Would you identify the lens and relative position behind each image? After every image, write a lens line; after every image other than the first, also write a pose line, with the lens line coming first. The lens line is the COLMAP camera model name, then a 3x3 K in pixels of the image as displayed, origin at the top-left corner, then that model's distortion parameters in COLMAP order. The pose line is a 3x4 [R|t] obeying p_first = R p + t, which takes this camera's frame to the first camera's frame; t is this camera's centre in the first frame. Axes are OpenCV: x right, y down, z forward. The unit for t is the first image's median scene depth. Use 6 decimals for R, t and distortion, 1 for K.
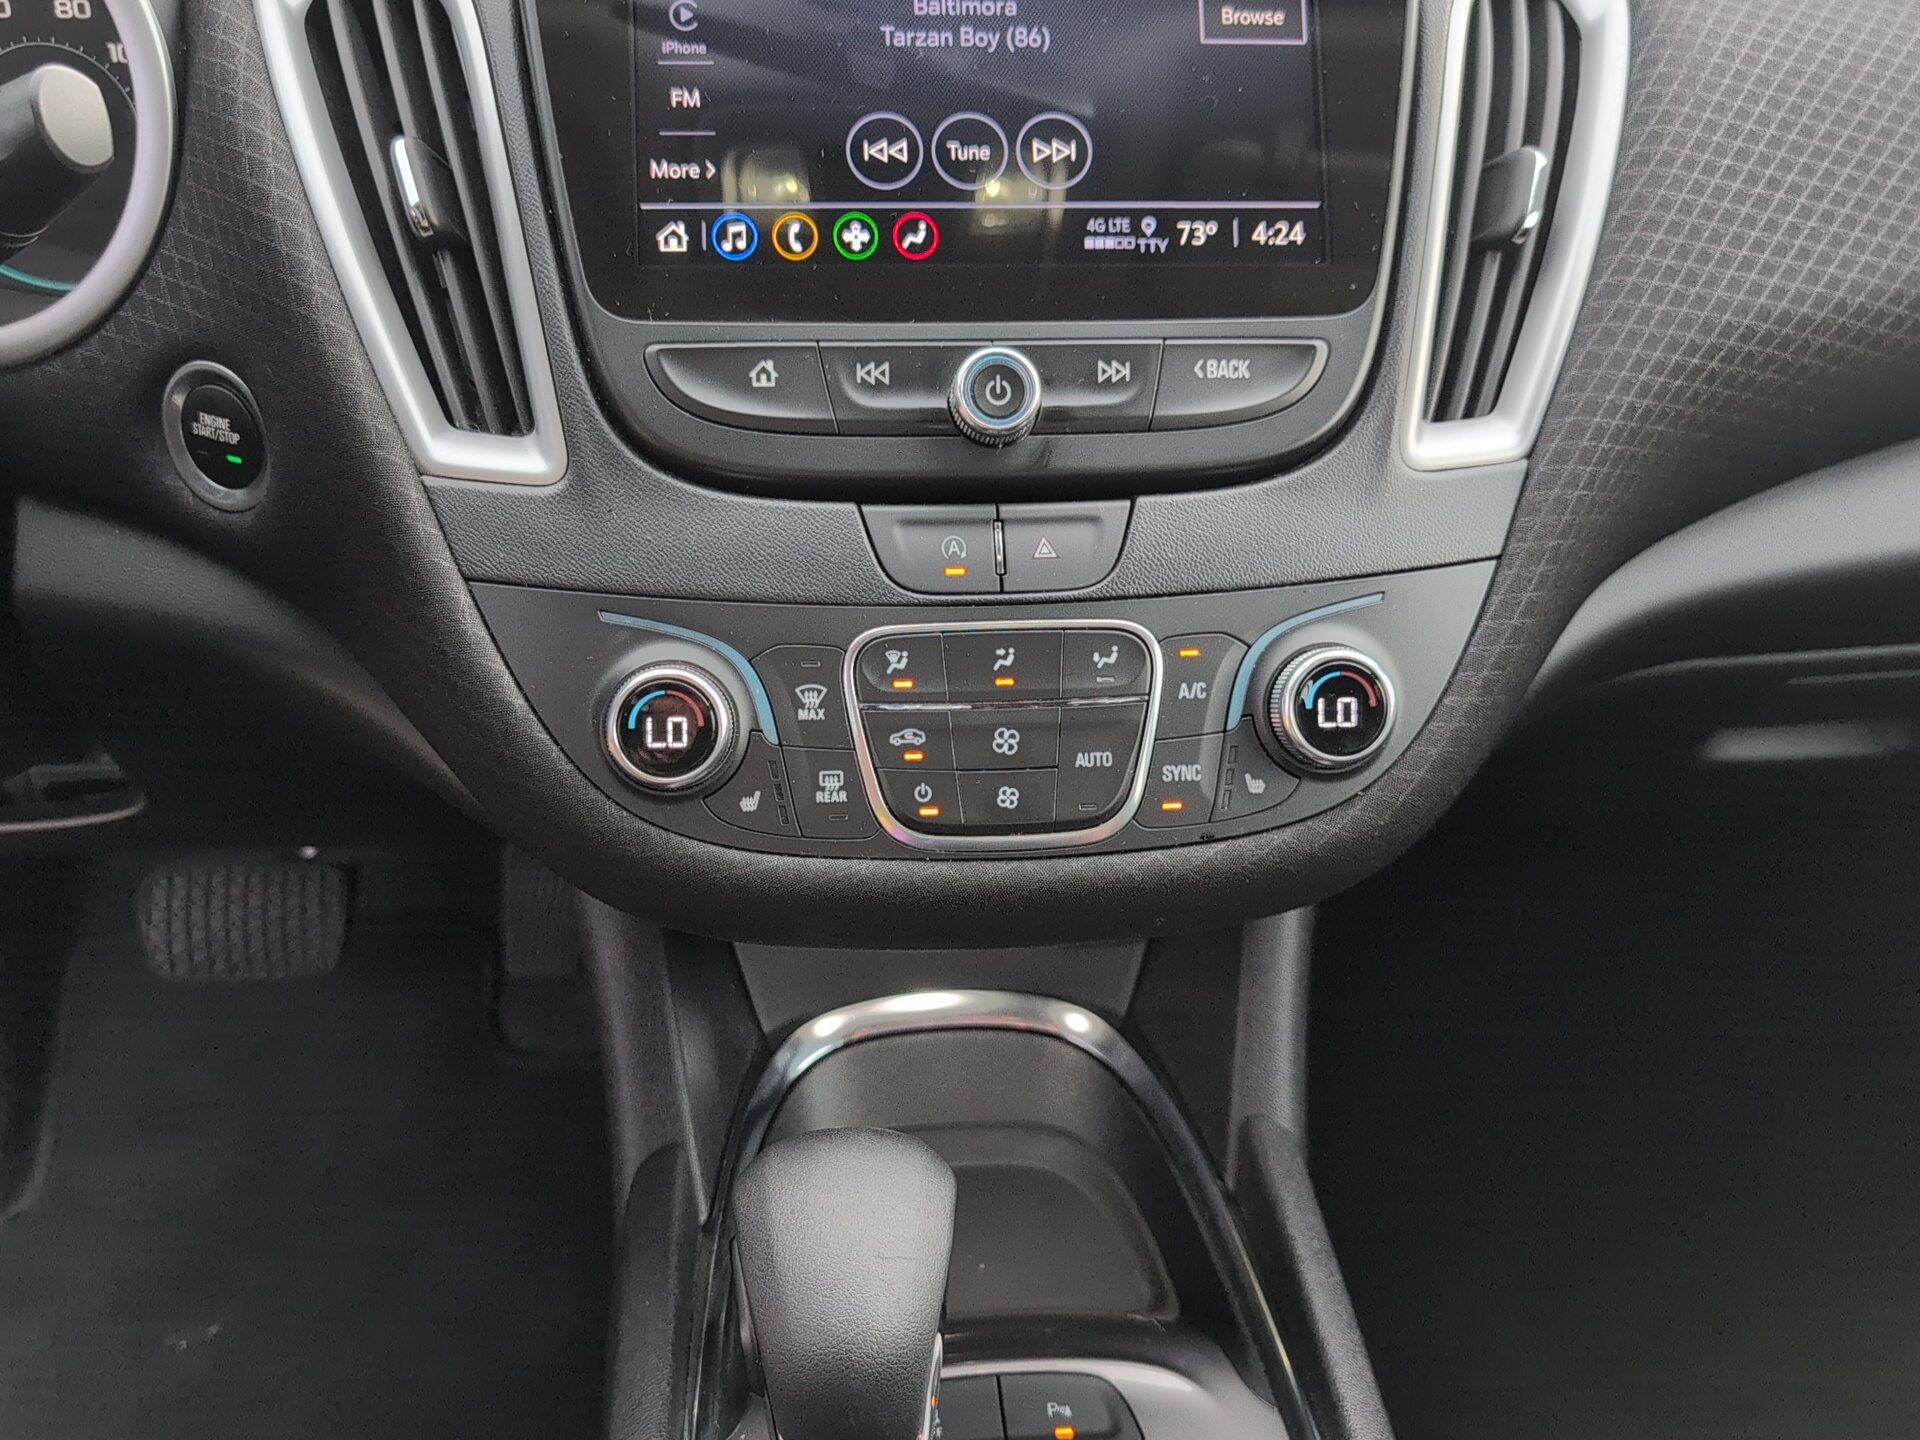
lens RADIAL K [[1501.2, 0, 970.1], [0, 1501.2, 726.4], [0, 0, 1]] dist [-0.001525, -0.096777]
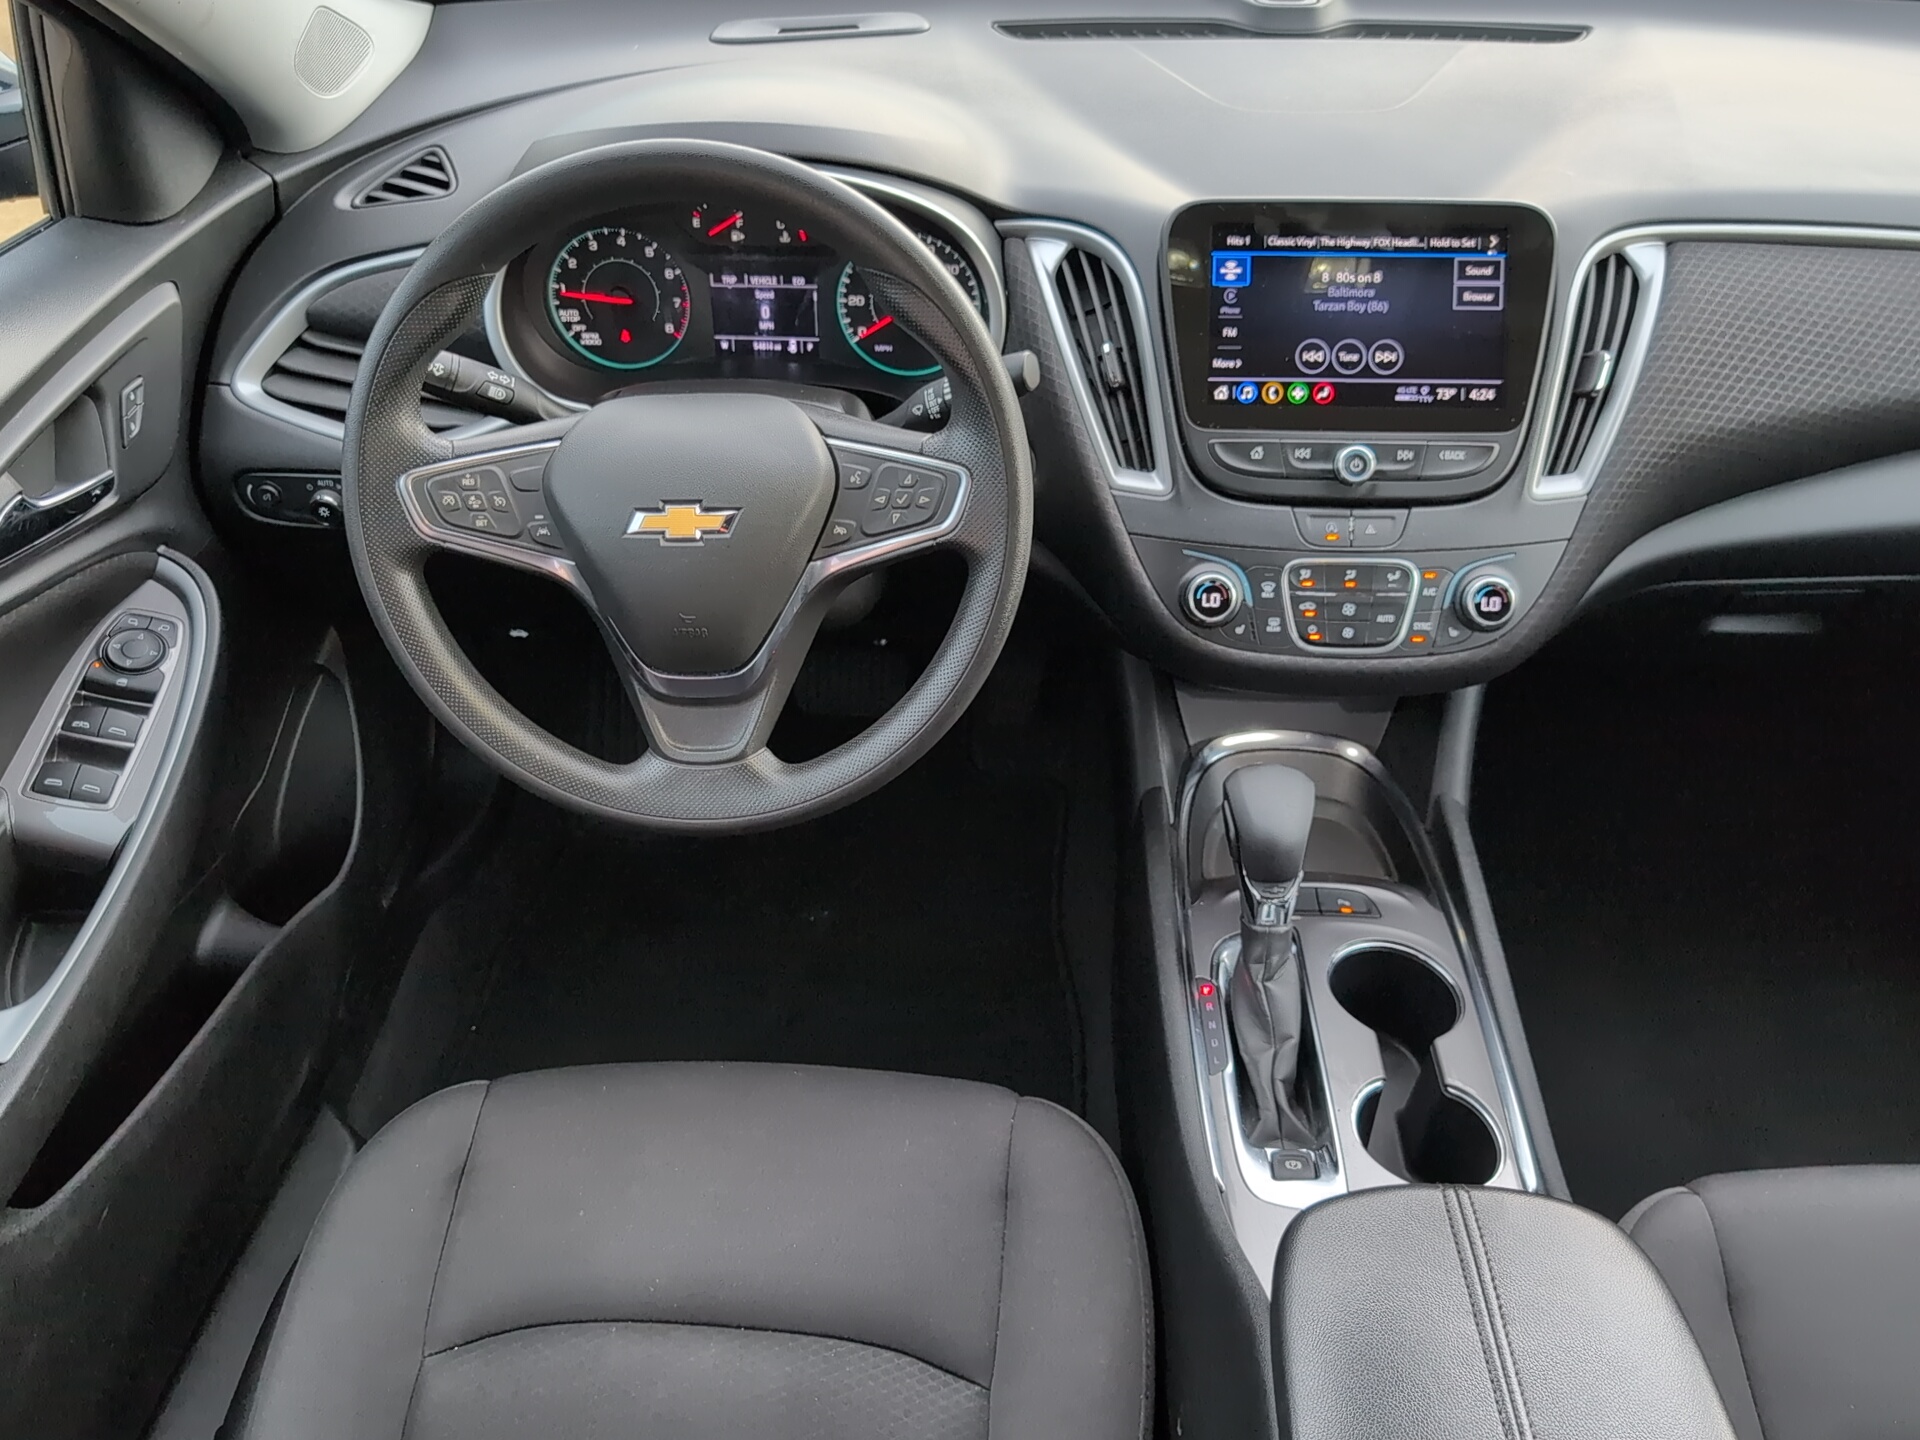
lens RADIAL K [[1501.2, 0, 970.1], [0, 1501.2, 726.4], [0, 0, 1]] dist [-0.001525, -0.096777]
pose [[0.989379, 0.055942, -0.134163, -0.241687], [-0.040141, 0.992236, 0.117716, -0.062306], [0.139706, -0.111081, 0.983943, -1.465833]]
